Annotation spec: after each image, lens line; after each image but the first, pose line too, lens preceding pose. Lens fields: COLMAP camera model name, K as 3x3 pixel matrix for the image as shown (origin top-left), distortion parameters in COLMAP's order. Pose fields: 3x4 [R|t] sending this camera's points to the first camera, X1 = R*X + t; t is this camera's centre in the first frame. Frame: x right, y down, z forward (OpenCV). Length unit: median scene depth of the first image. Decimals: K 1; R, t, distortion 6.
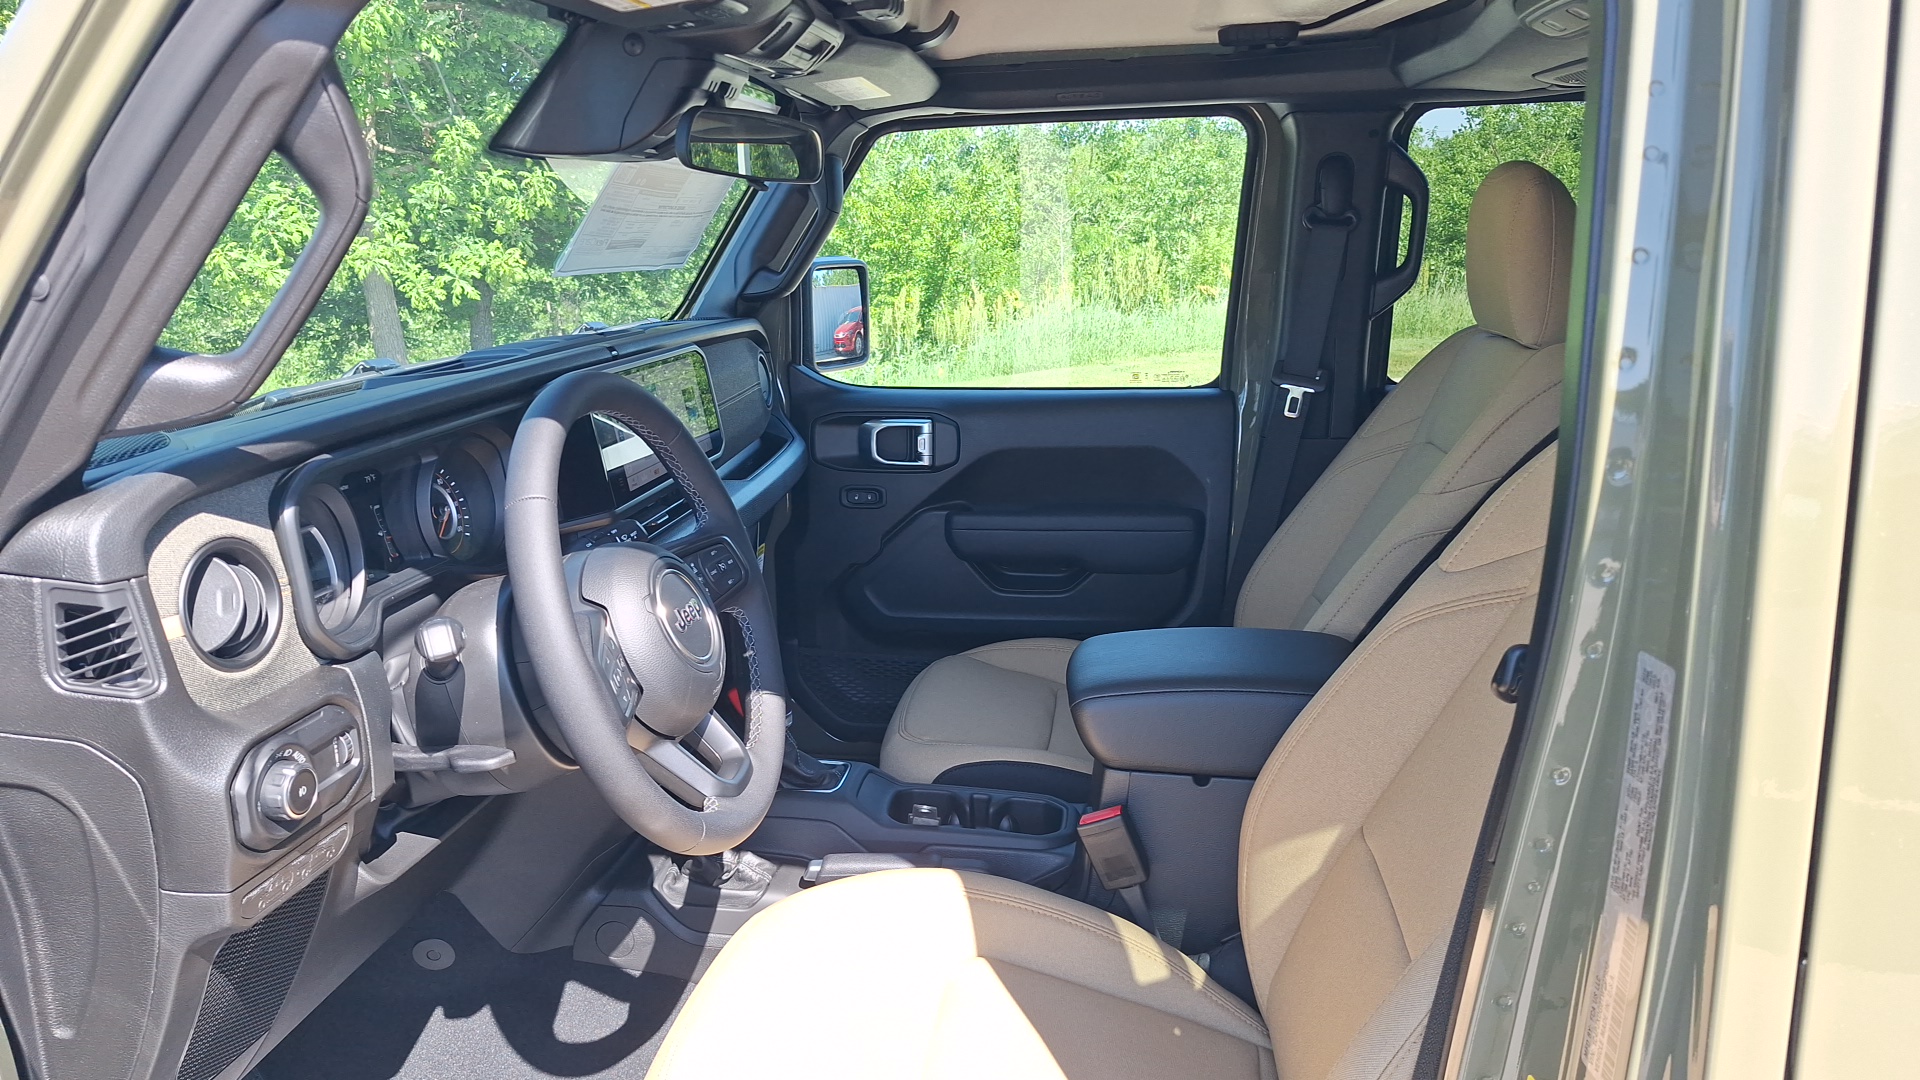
lens RADIAL K [[1319.1, 0, 964.0], [0, 1319.1, 535.3], [0, 0, 1]] dist [0.057661, -0.070378]
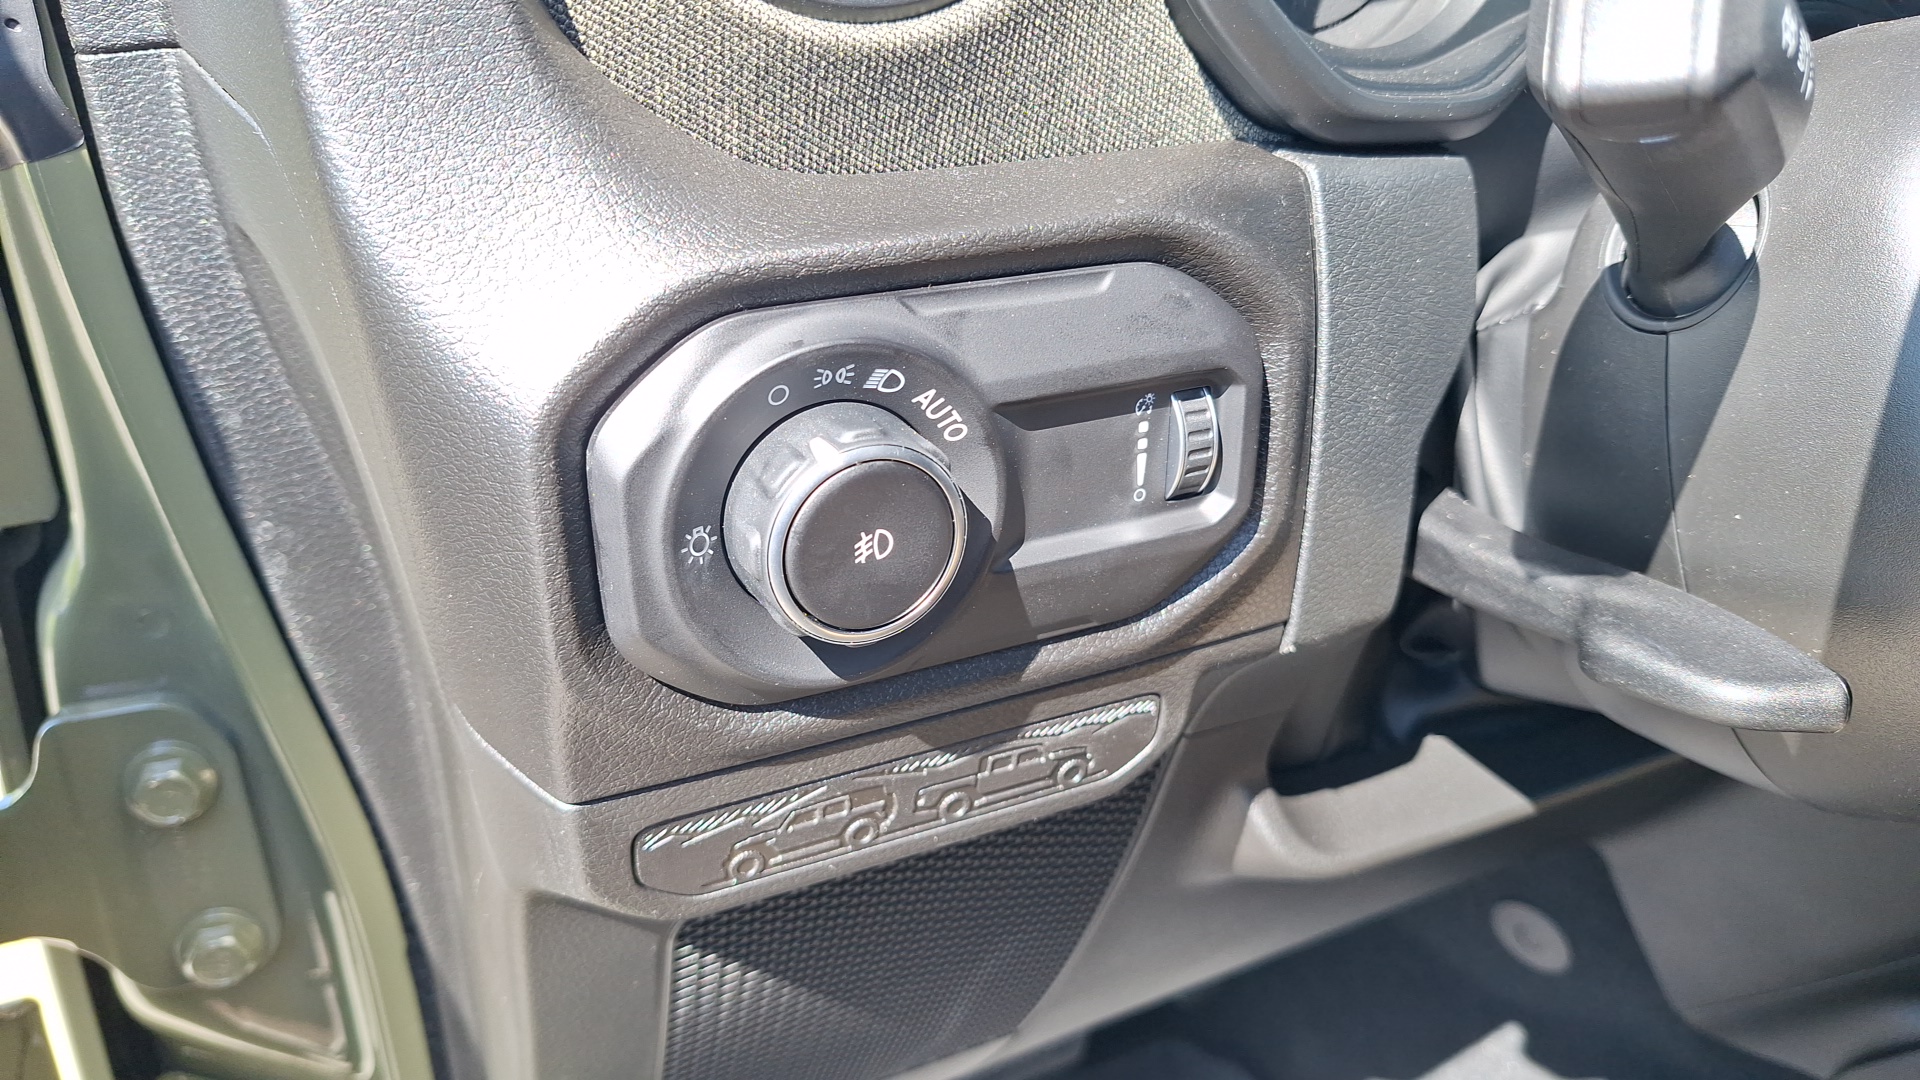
lens RADIAL K [[1319.1, 0, 964.0], [0, 1319.1, 535.3], [0, 0, 1]] dist [0.057661, -0.070378]
pose [[0.558278, 0.331612, -0.760499, -0.259081], [-0.183293, 0.943295, 0.276764, 0.102575], [0.809154, -0.015117, 0.587403, 0.743894]]
